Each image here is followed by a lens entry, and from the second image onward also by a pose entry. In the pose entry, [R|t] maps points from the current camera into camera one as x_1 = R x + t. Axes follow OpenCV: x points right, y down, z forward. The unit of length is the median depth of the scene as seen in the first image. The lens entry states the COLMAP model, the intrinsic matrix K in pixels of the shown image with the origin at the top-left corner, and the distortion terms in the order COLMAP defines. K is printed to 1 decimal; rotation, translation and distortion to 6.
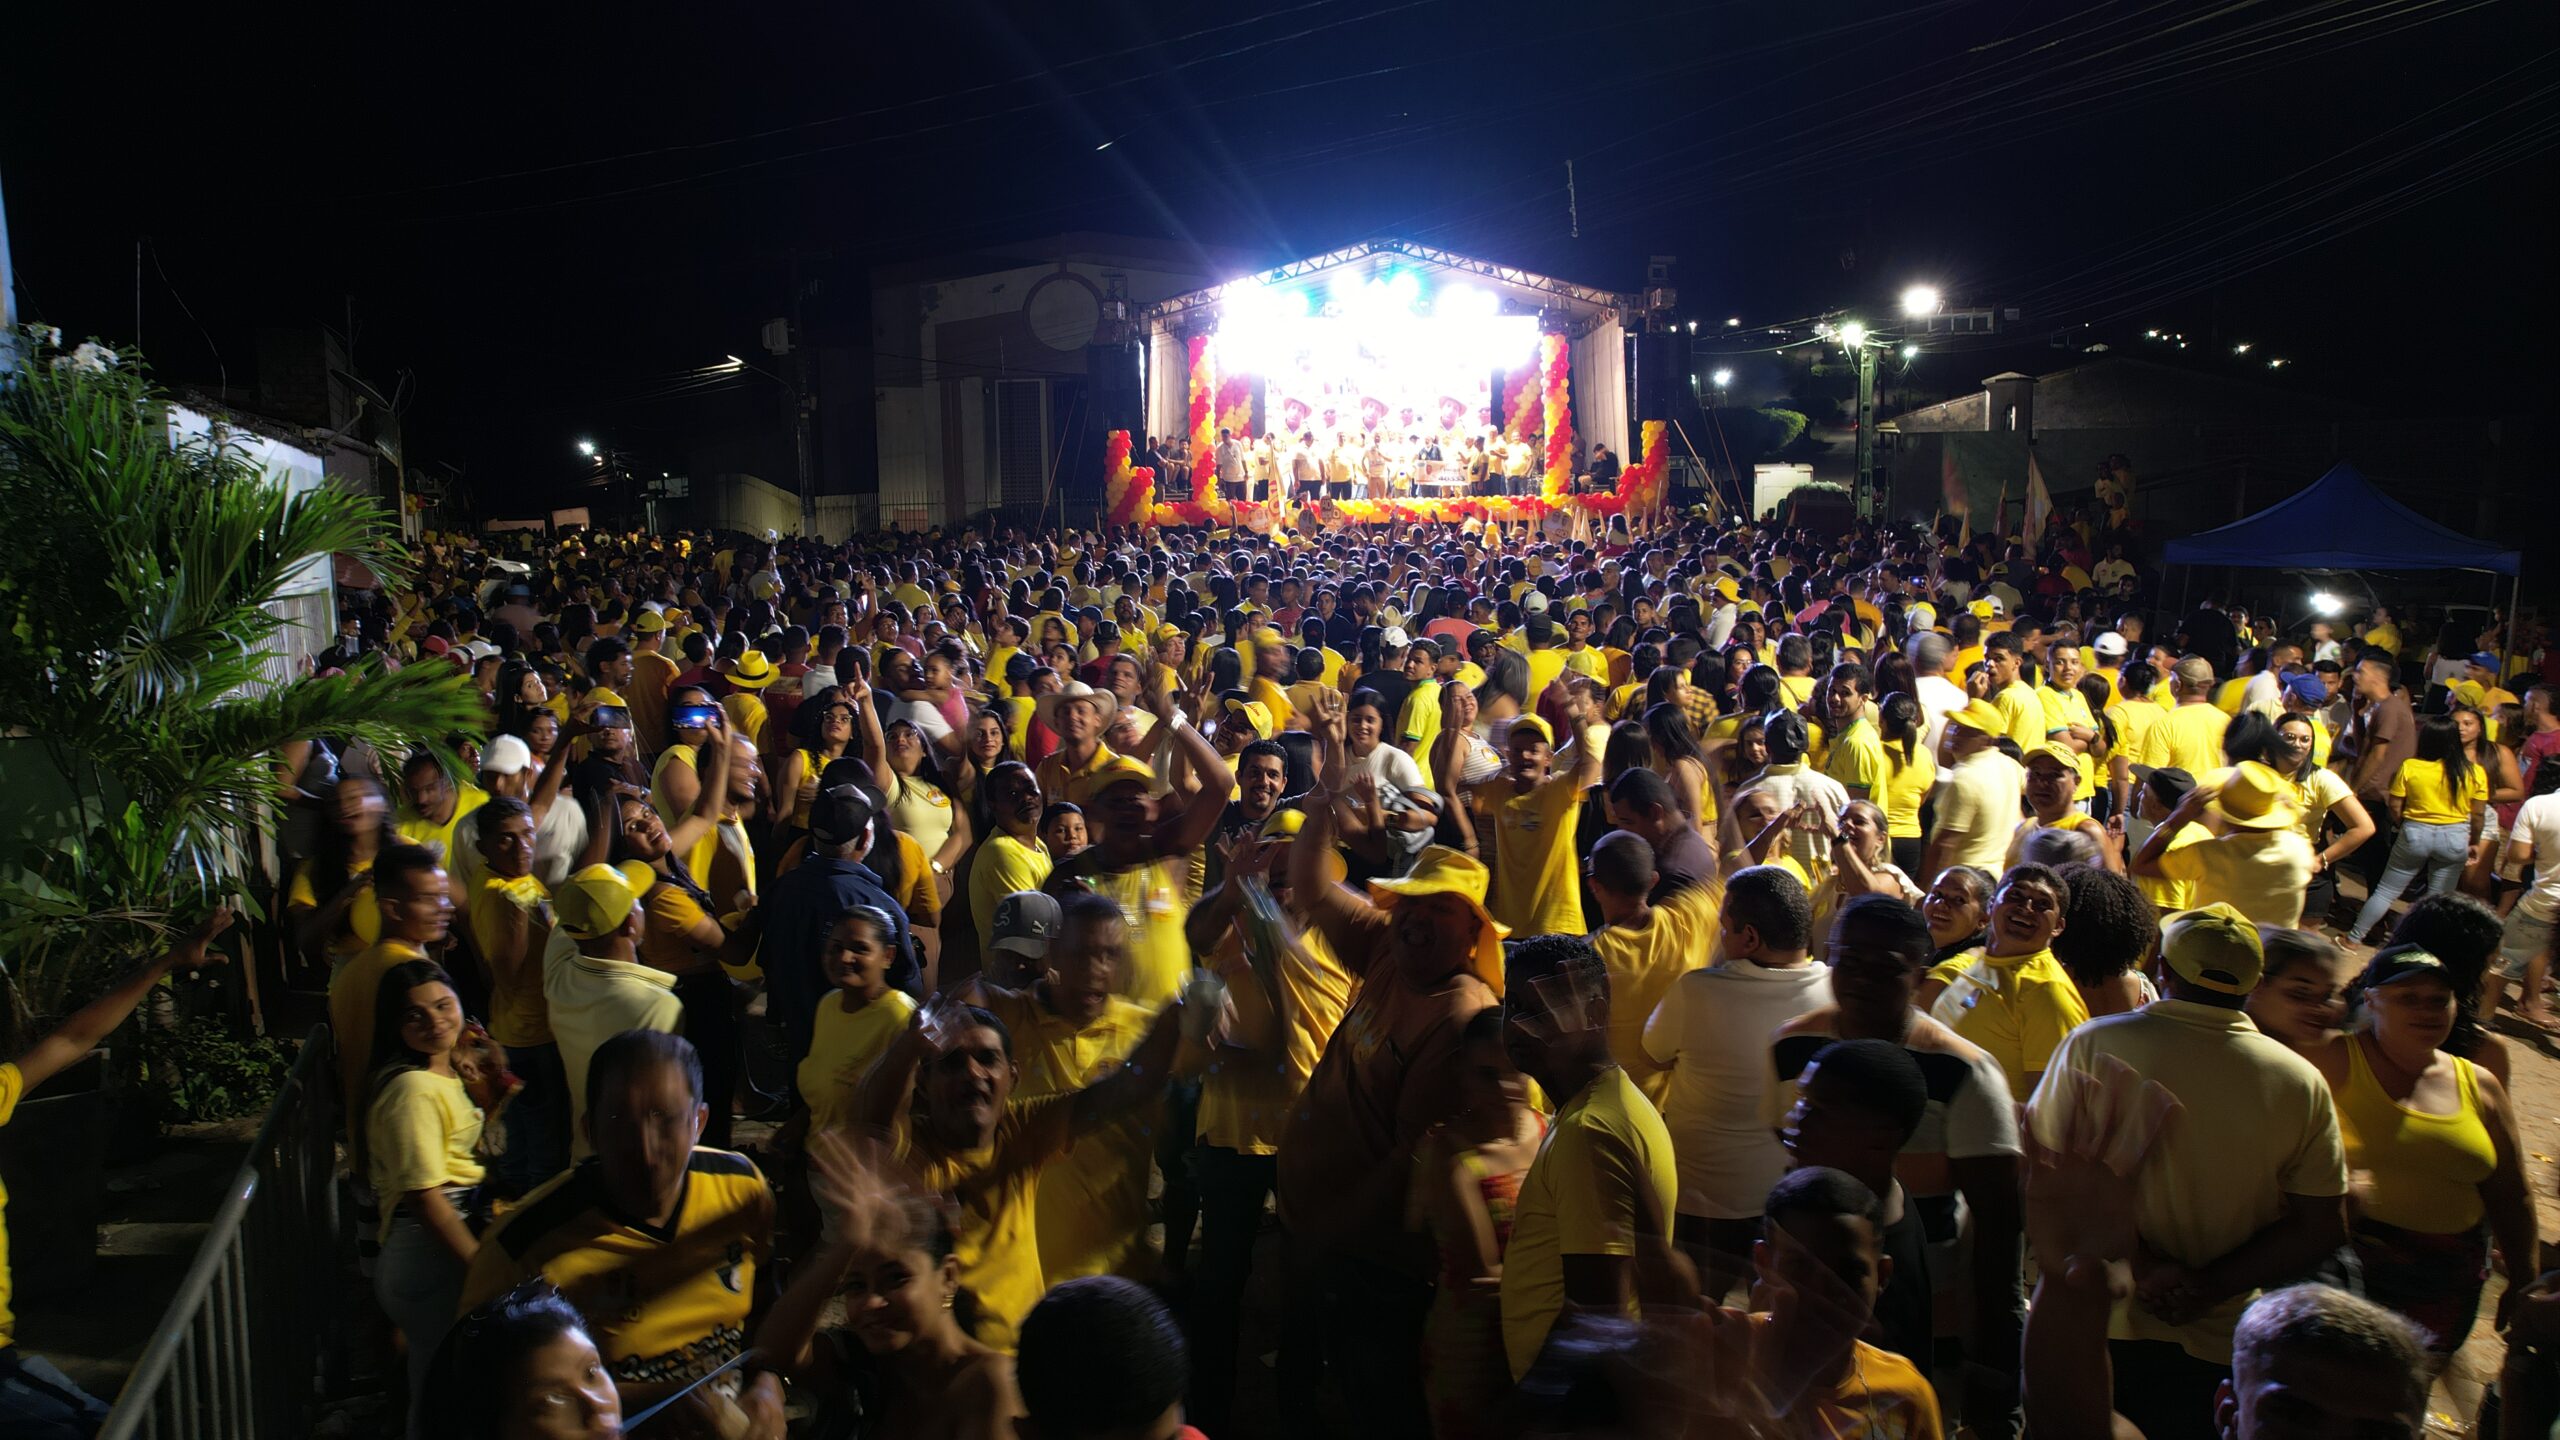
lens RADIAL K [[1632.0, 0, 1267.6], [0, 1632.0, 721.9], [0, 0, 1]] dist [-0.087514, 0.080297]
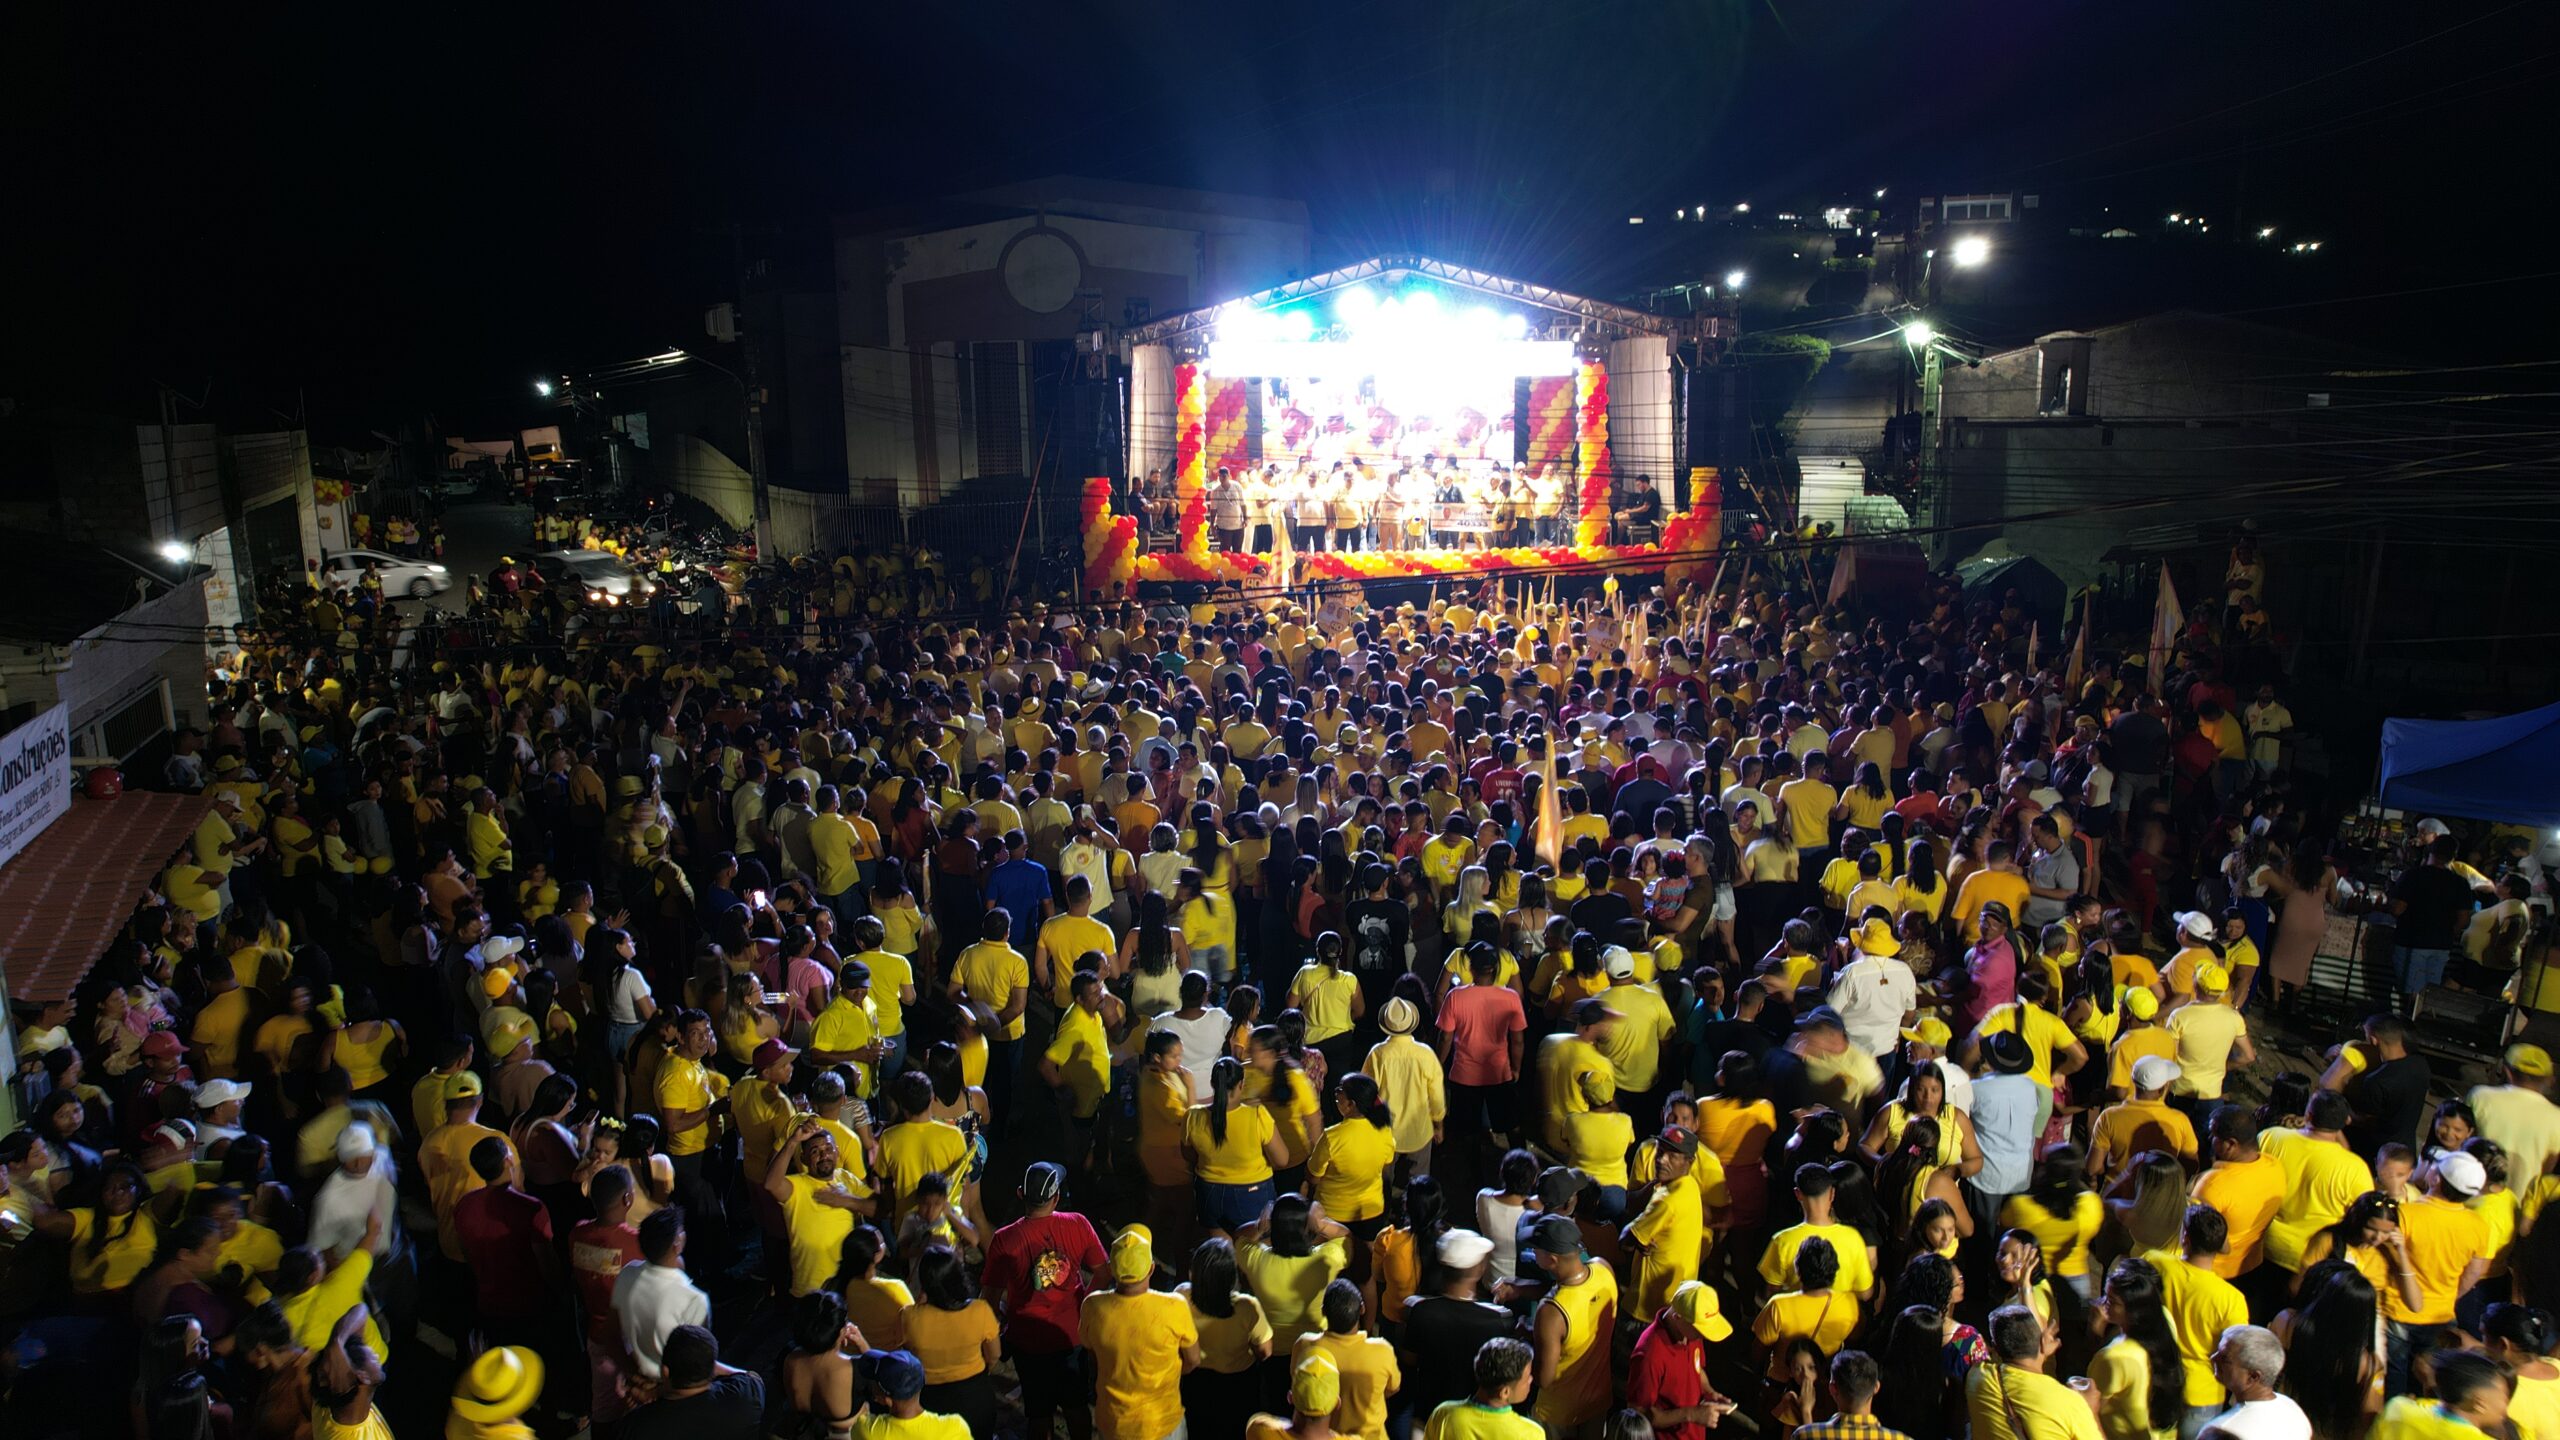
lens RADIAL K [[1632.0, 0, 1267.6], [0, 1632.0, 721.9], [0, 0, 1]] dist [-0.087514, 0.080297]
pose [[0.999992, -0.003369, 0.002005, -0.001053], [0.003211, 0.997235, 0.074250, -0.107861], [-0.002250, -0.074243, 0.997238, 0.108804]]
